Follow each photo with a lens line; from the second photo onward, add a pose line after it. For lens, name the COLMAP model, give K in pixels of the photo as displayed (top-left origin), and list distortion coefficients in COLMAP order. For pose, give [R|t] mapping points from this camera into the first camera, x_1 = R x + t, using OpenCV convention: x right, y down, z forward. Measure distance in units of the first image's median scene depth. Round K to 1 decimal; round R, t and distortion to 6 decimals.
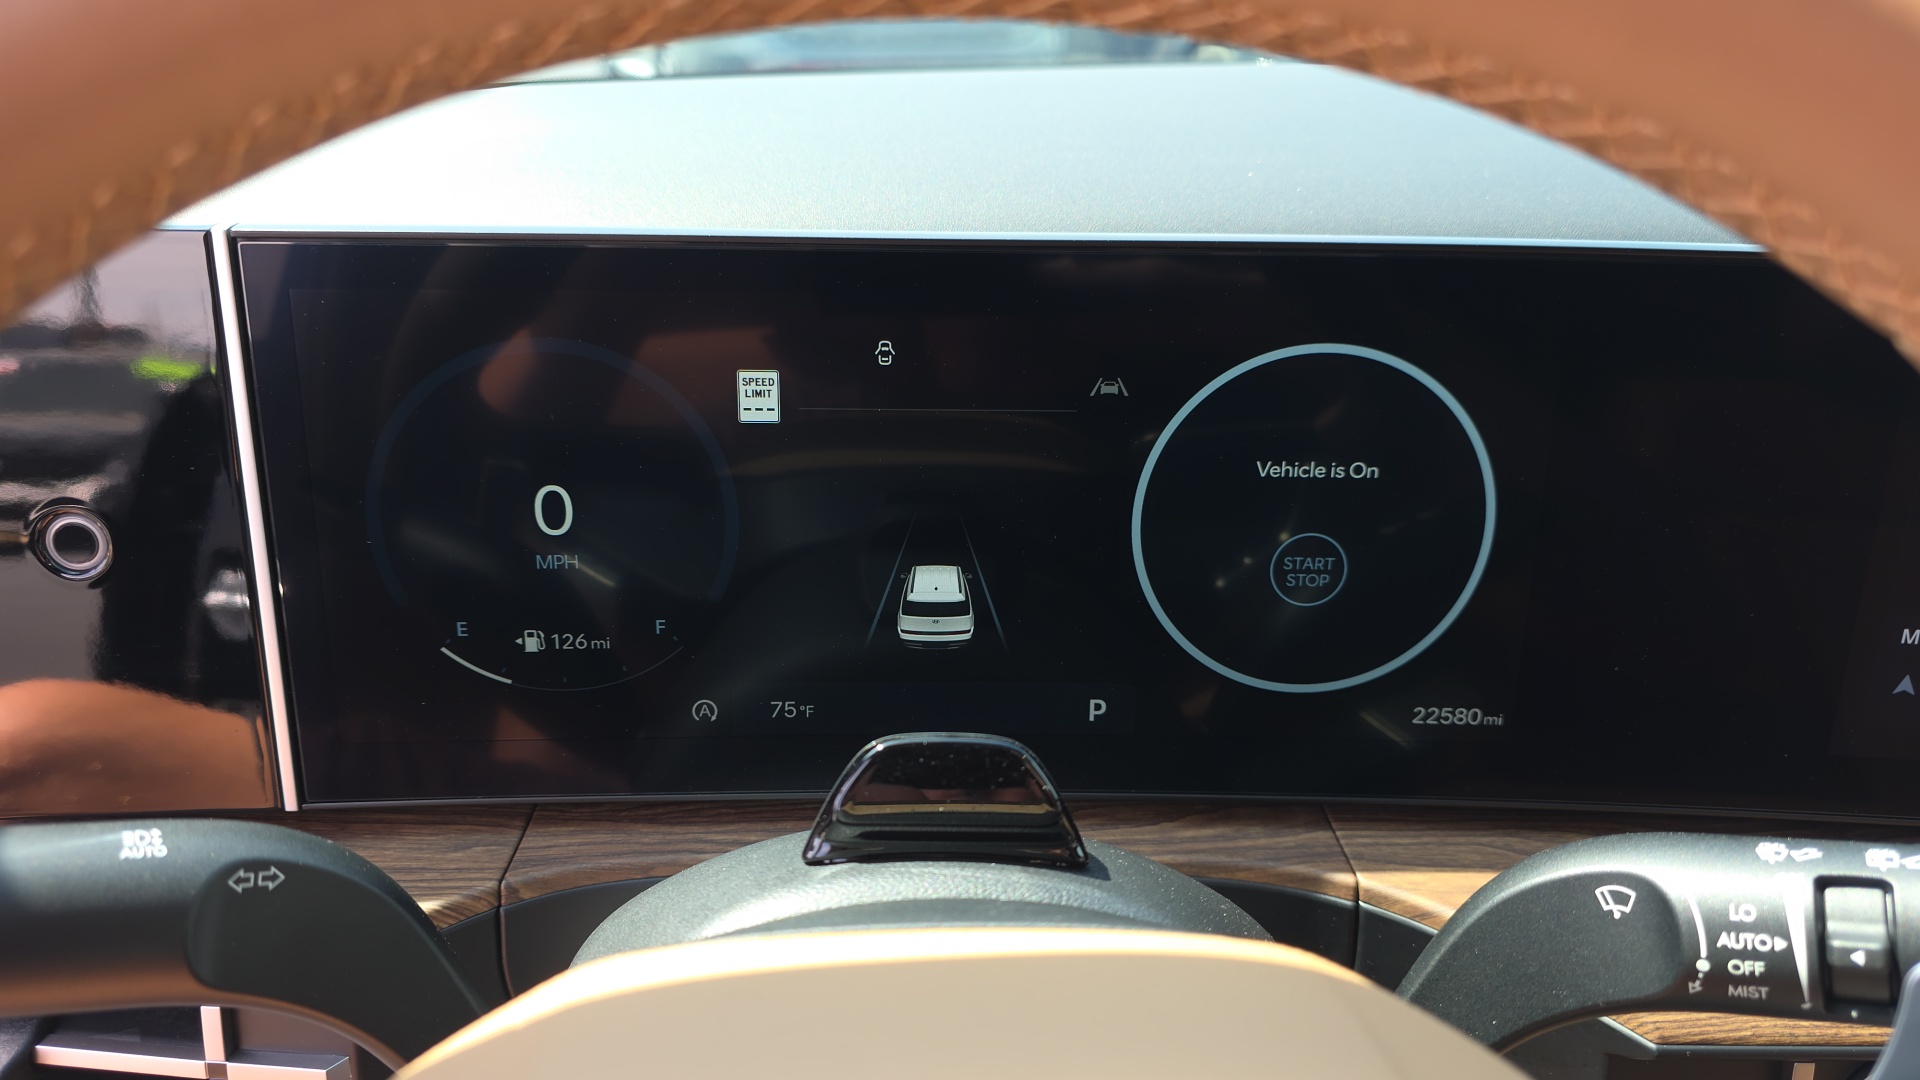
lens RADIAL K [[1288.9, 0, 936.7], [0, 1288.9, 535.2], [0, 0, 1]] dist [0.045233, -0.054083]
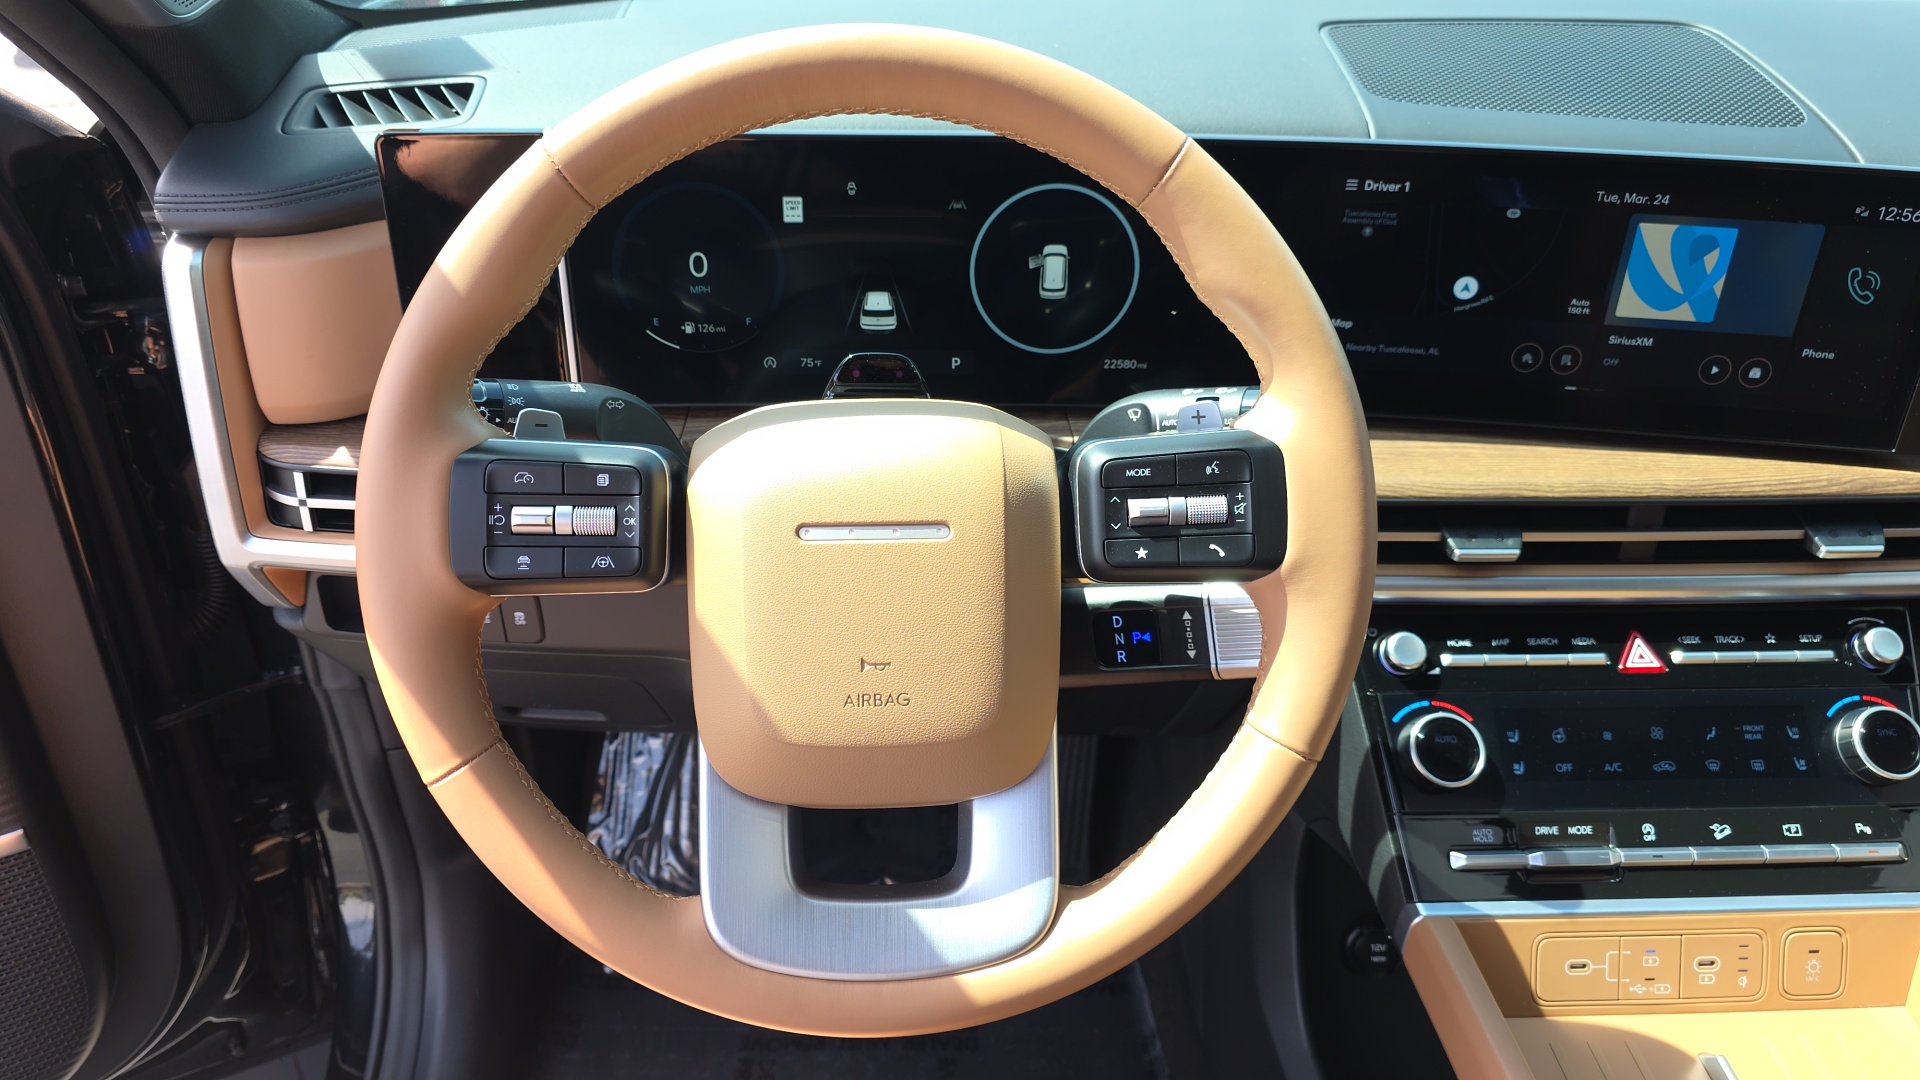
lens RADIAL K [[1288.9, 0, 936.7], [0, 1288.9, 535.2], [0, 0, 1]] dist [0.045233, -0.054083]
pose [[0.999968, -0.000630, -0.007961, 0.113878], [0.001873, 0.987593, 0.157024, 0.086540], [0.007763, -0.157034, 0.987563, -1.164959]]
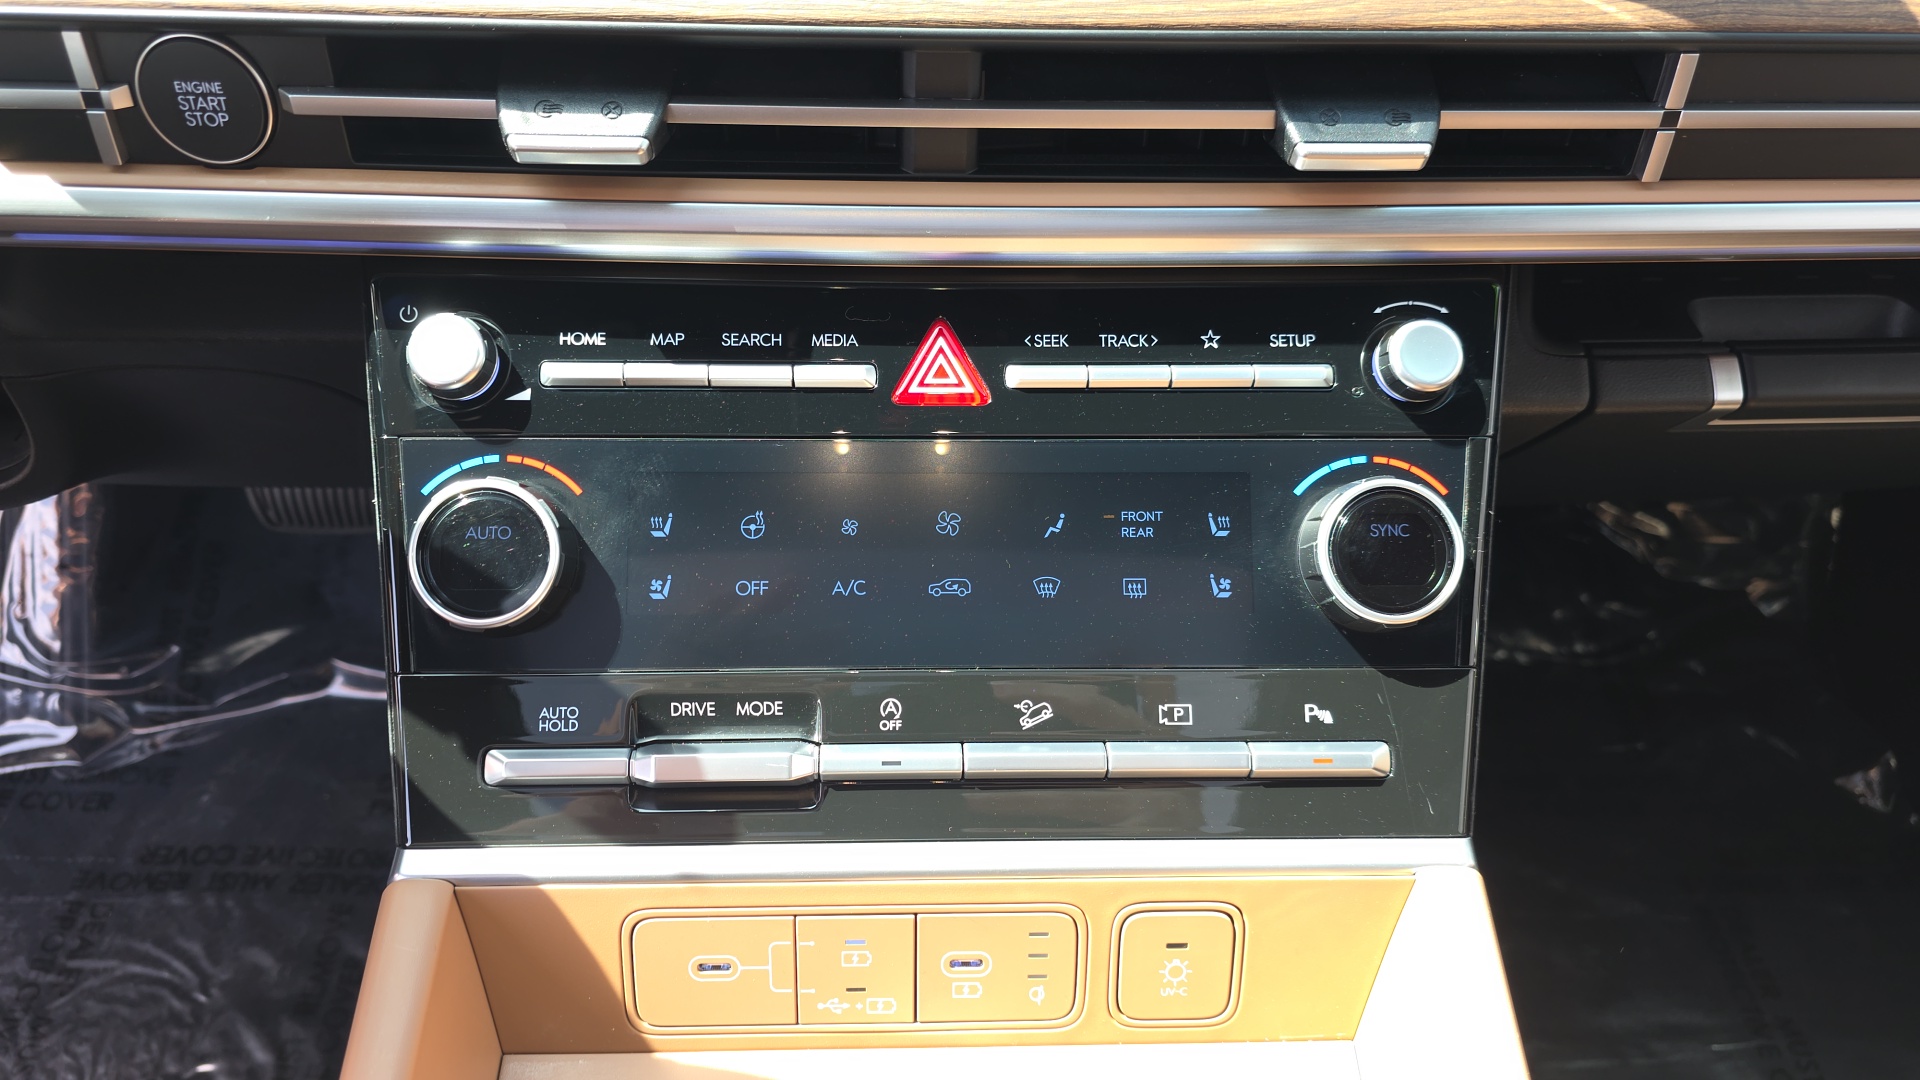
lens RADIAL K [[1288.9, 0, 936.7], [0, 1288.9, 535.2], [0, 0, 1]] dist [0.045233, -0.054083]
pose [[0.999853, 0.016552, -0.004498, 1.264350], [-0.013765, 0.930784, 0.365311, 0.357667], [0.010233, -0.365196, 0.930874, -0.116951]]
